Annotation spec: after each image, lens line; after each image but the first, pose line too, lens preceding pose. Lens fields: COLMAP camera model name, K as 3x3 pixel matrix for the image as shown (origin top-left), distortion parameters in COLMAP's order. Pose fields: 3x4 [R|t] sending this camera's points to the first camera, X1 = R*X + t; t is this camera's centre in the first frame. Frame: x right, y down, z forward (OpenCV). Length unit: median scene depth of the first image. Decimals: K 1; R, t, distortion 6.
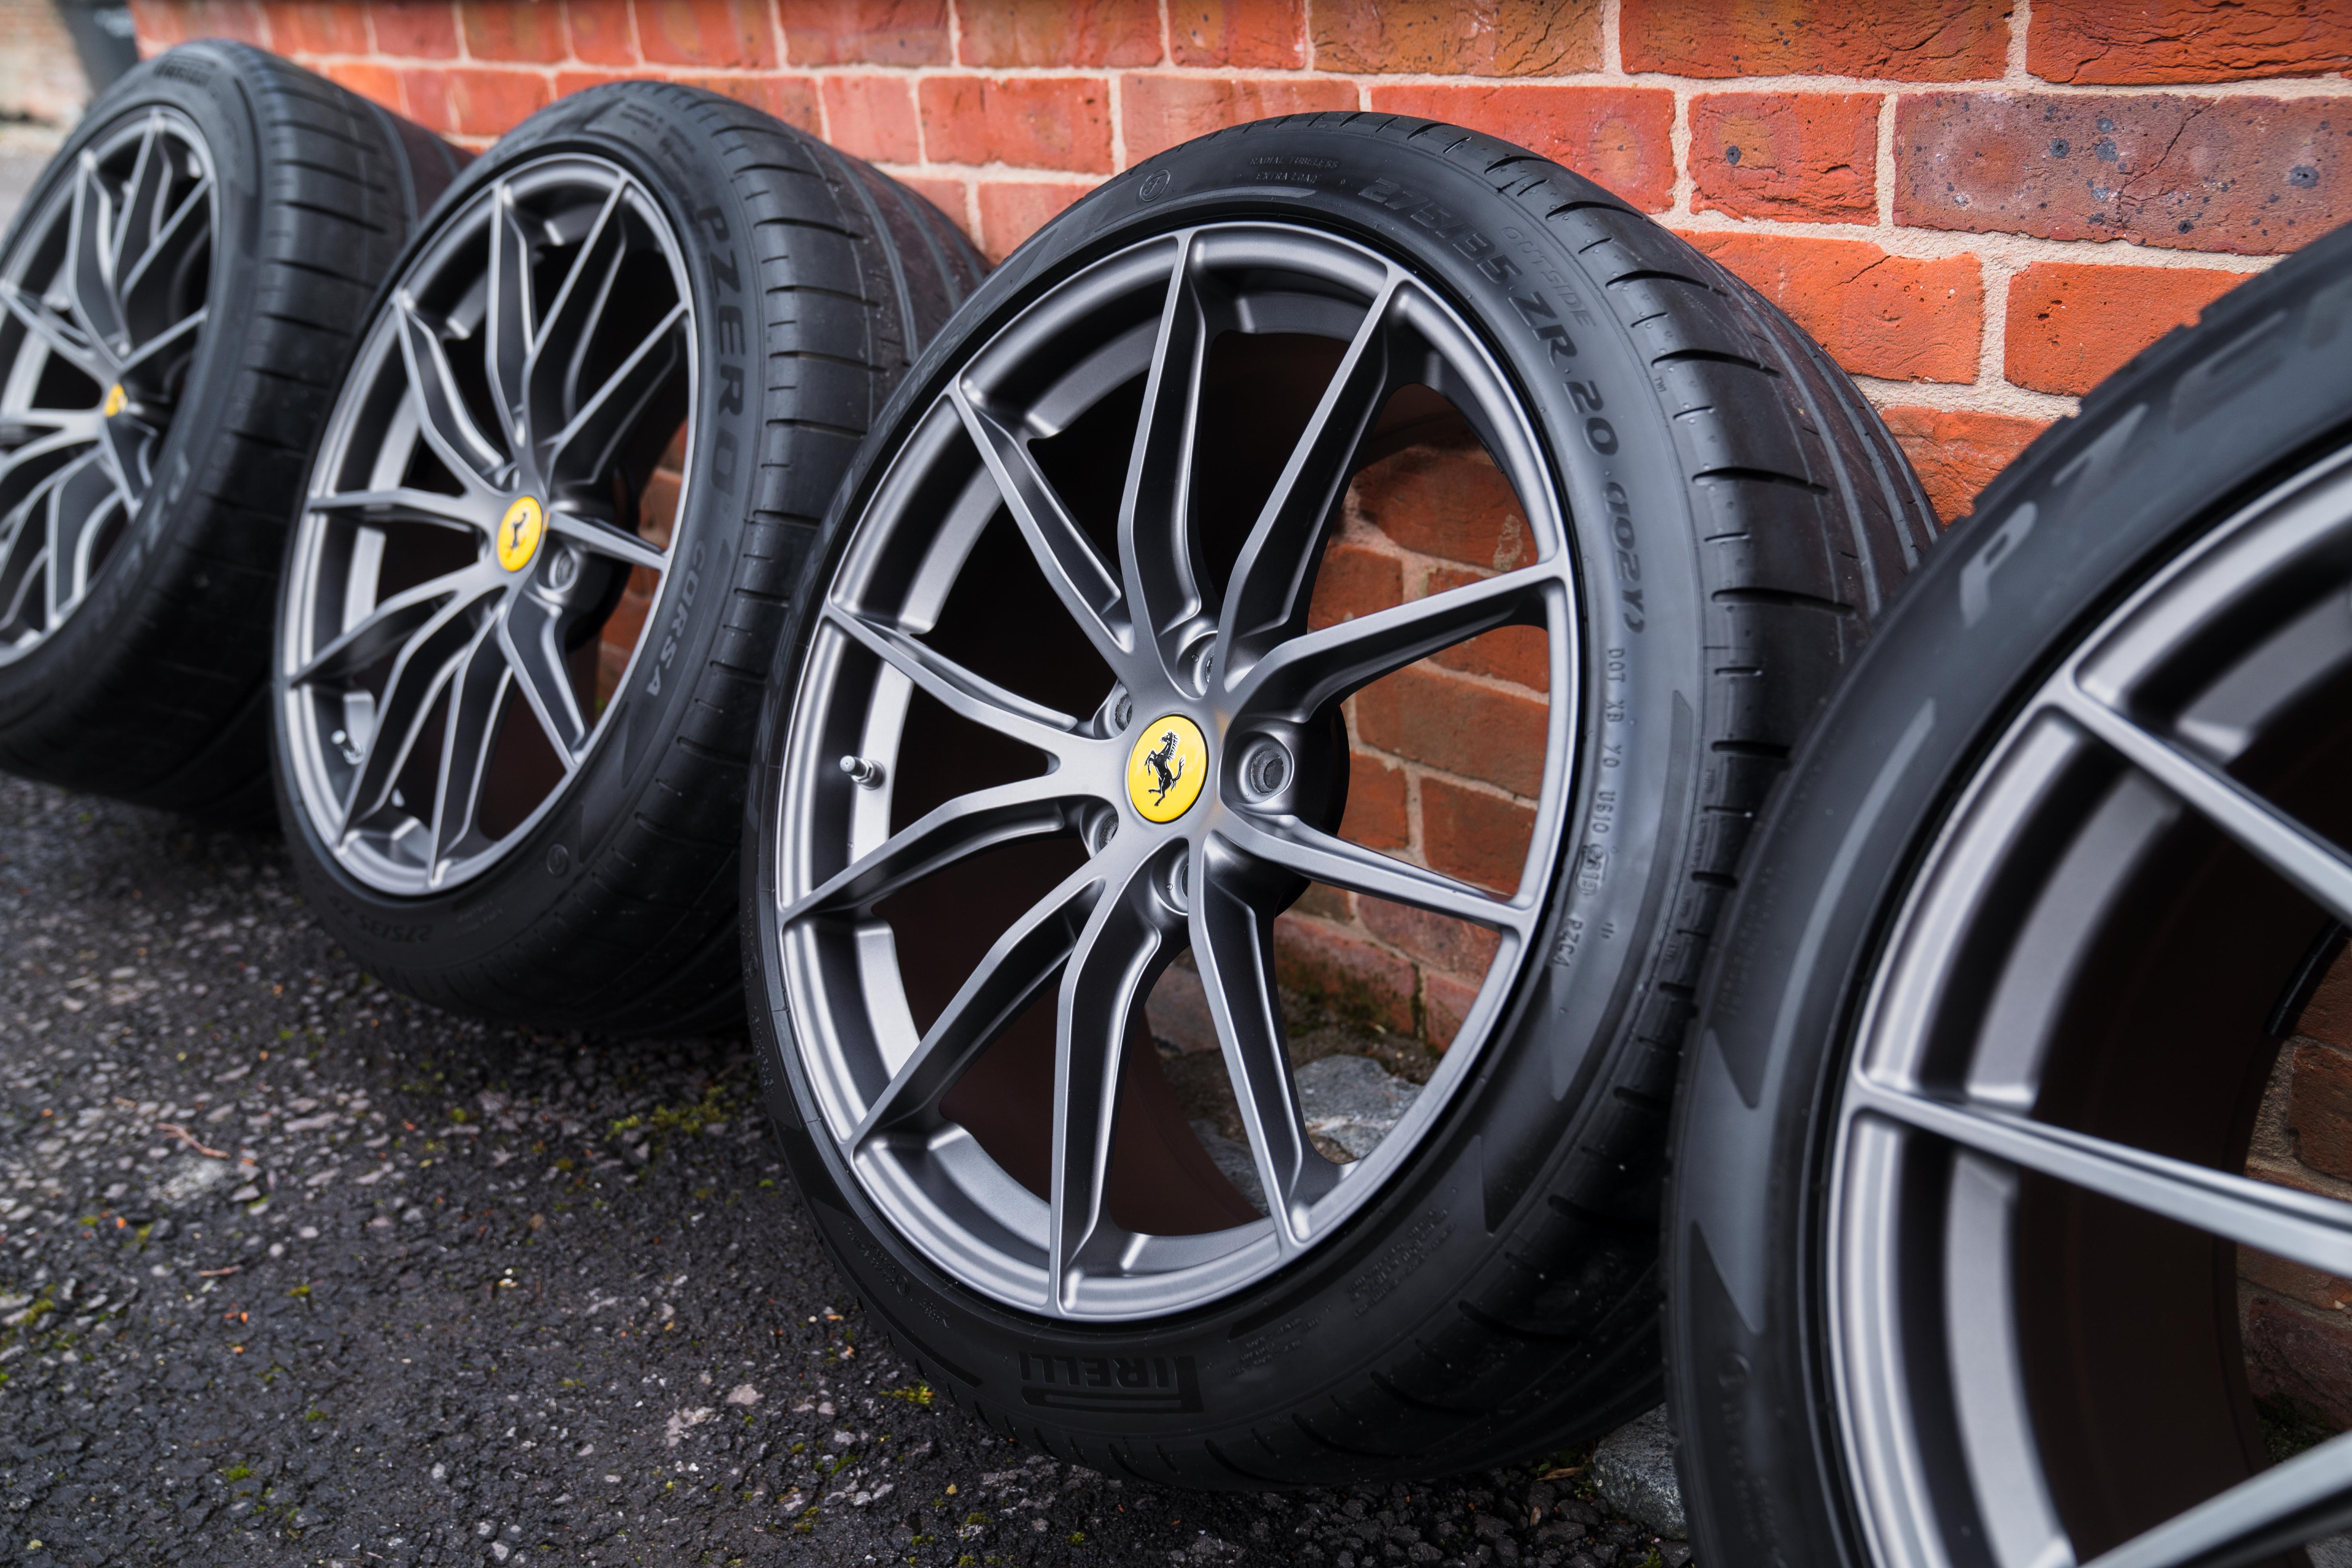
lens RADIAL K [[2165.3, 0, 1212.9], [0, 2165.3, 769.9], [0, 0, 1]] dist [0.005924, 0.000000]
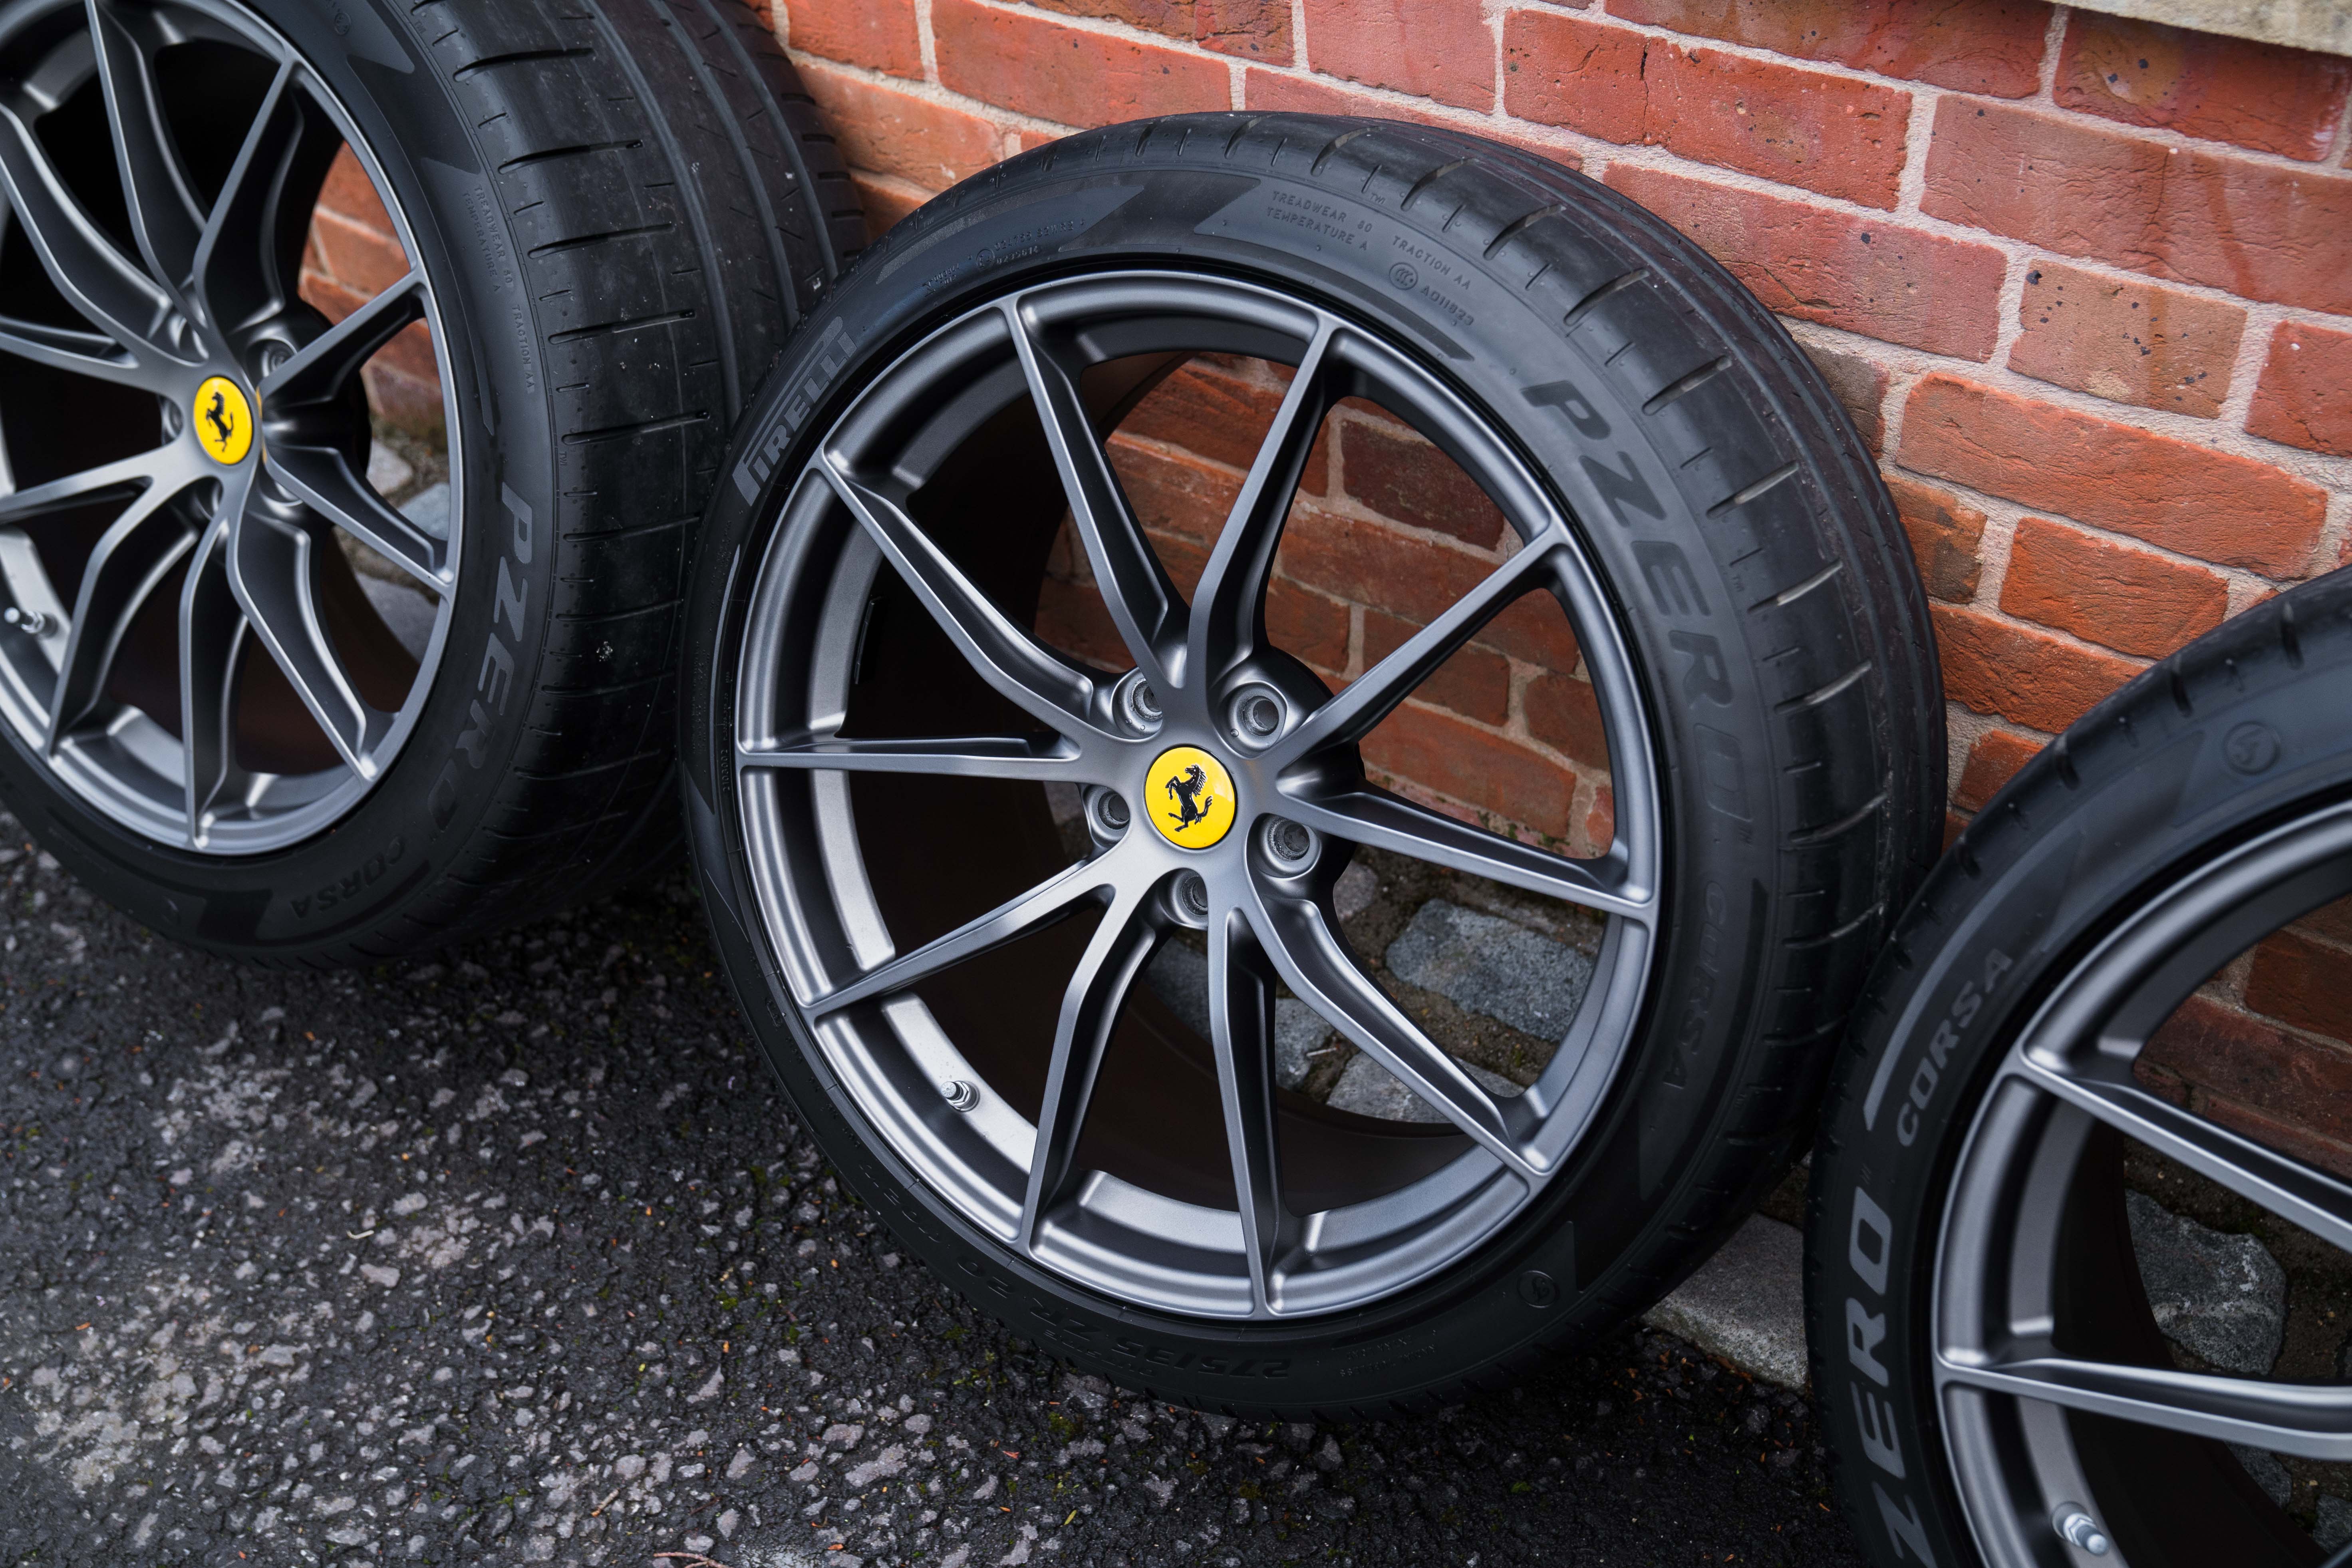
lens RADIAL K [[2529.7, 0, 1189.7], [0, 2529.7, 769.9], [0, 0, 1]] dist [0.059433, 0.000000]
pose [[0.975083, -0.151249, 0.162287, -0.506187], [0.087619, 0.934643, 0.344623, -0.475113], [-0.203804, -0.321816, 0.924607, 0.231496]]
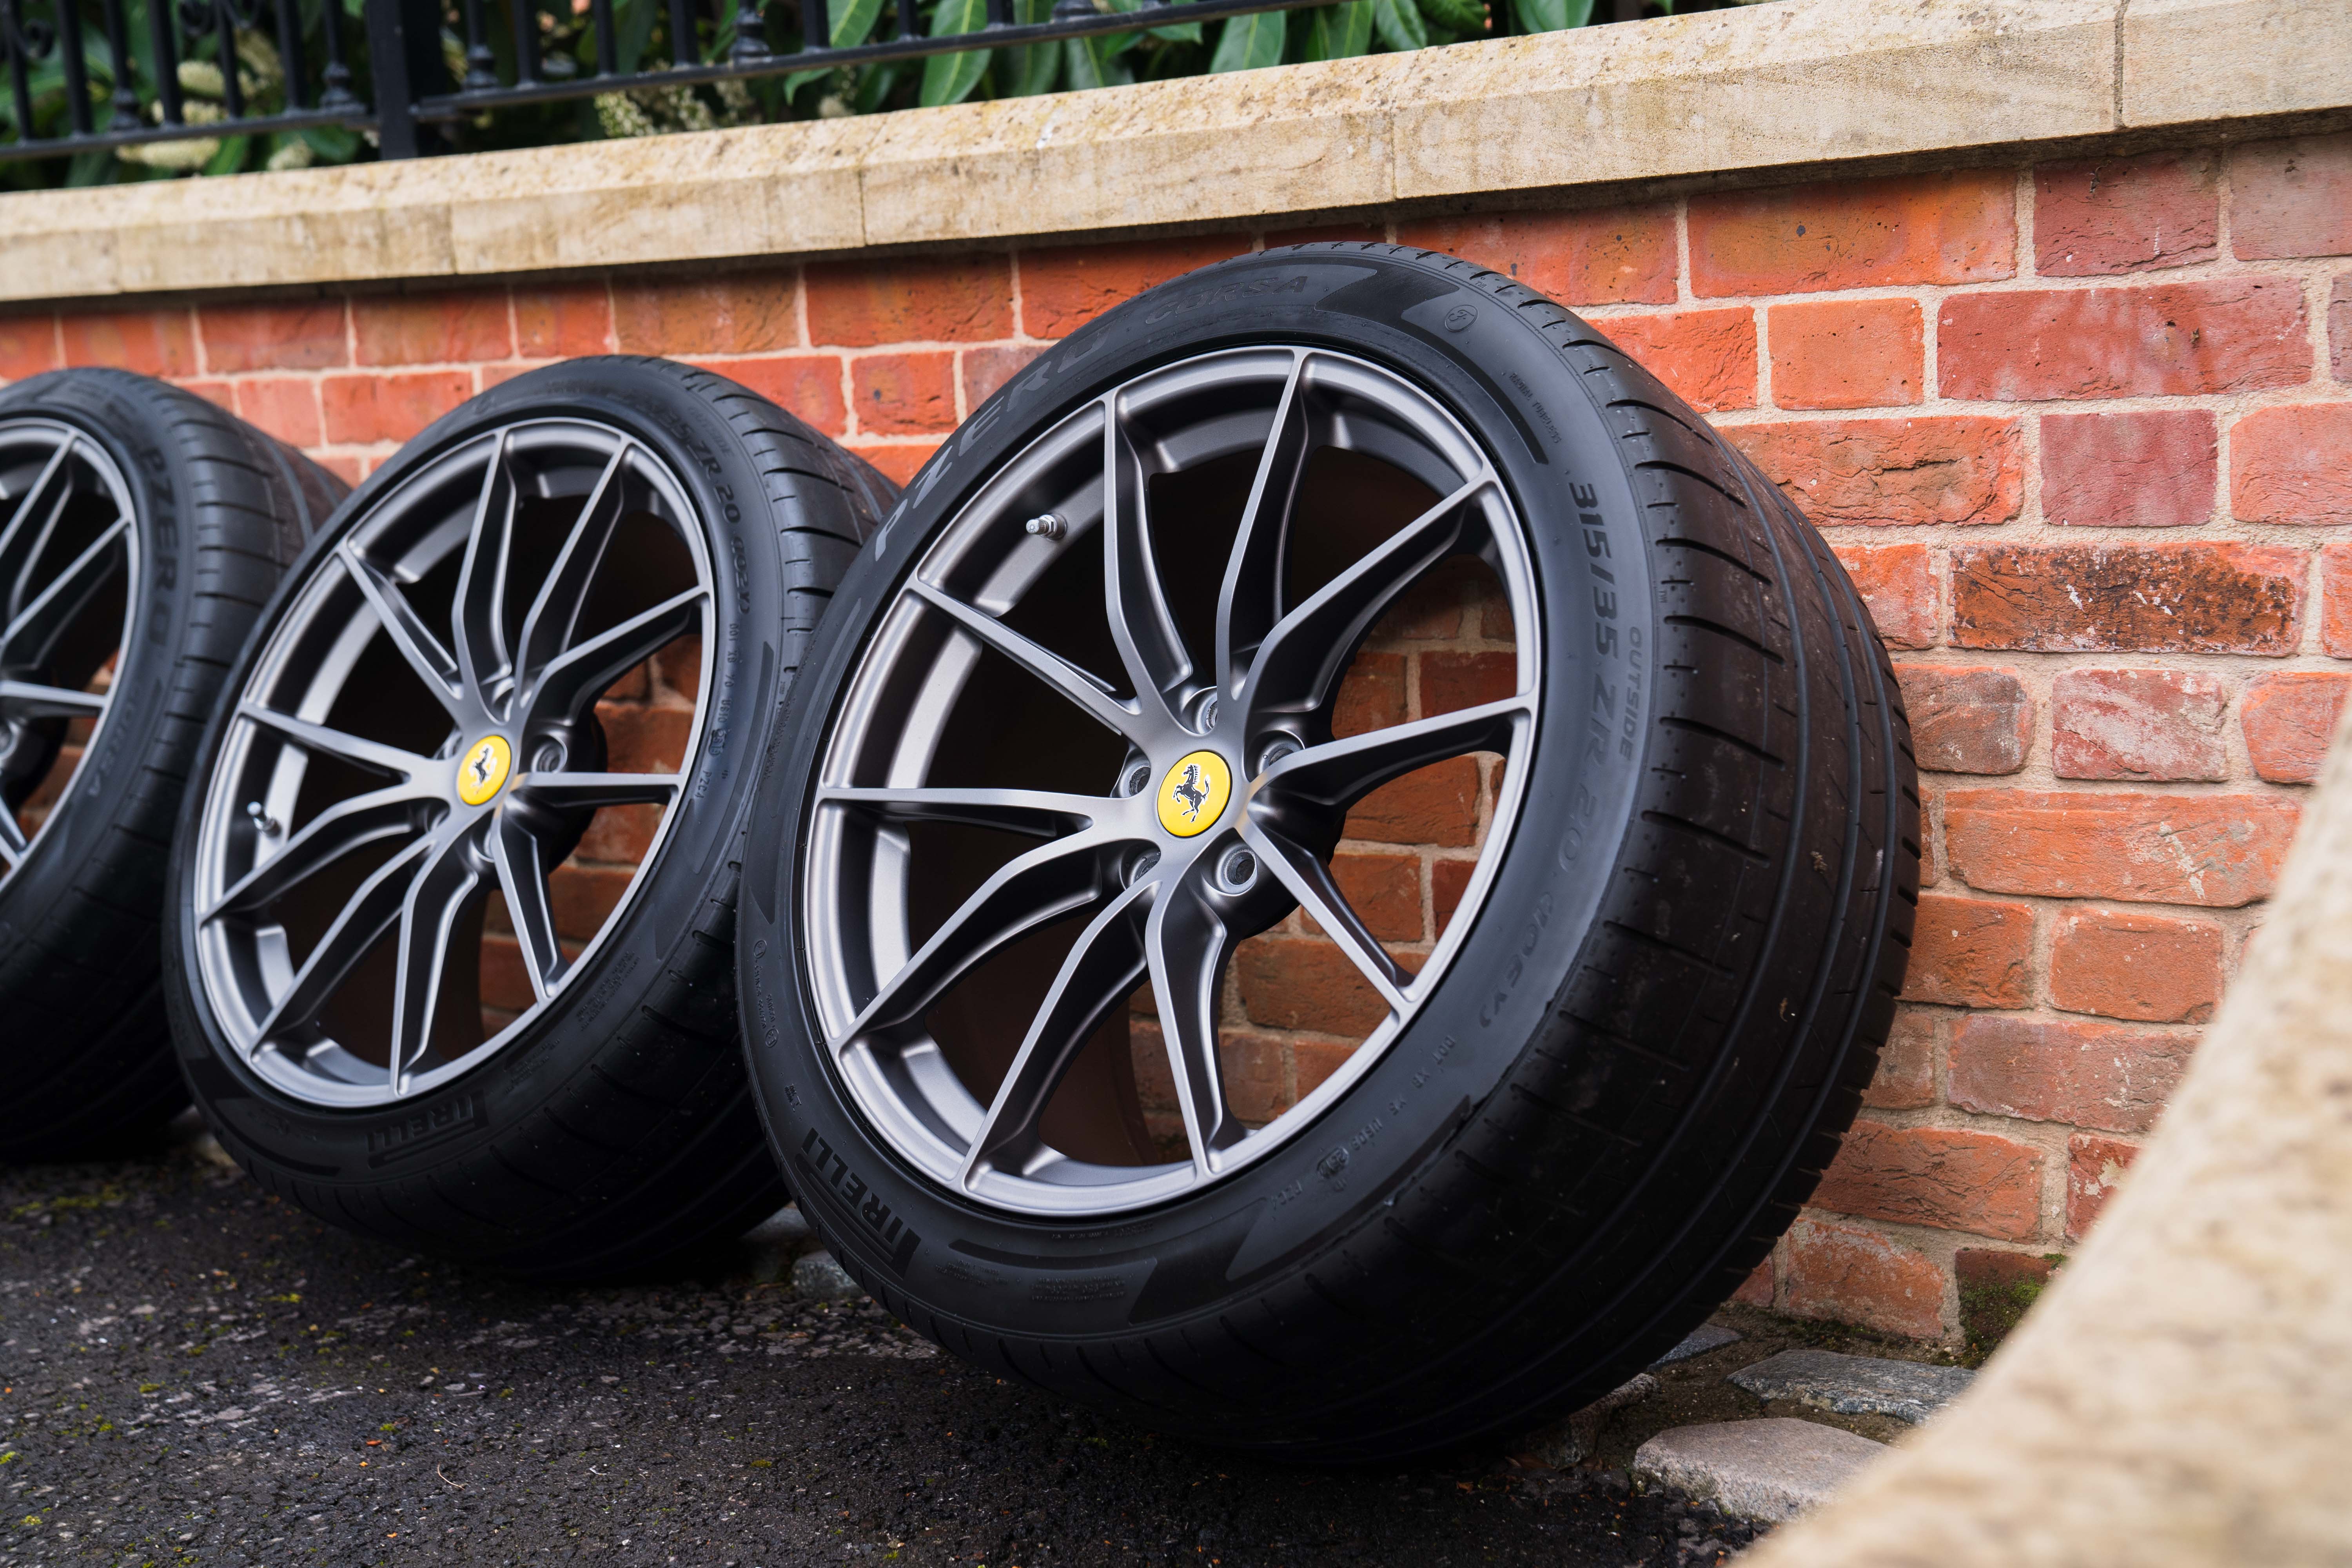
lens RADIAL K [[3096.9, 0, 1159.7], [0, 3096.9, 784.0], [0, 0, 1]] dist [0.200399, 0.000000]
pose [[0.991749, -0.005541, 0.128076, 0.135449], [0.036629, 0.969662, -0.241689, 0.451187], [-0.122851, 0.244386, 0.961864, -0.926395]]
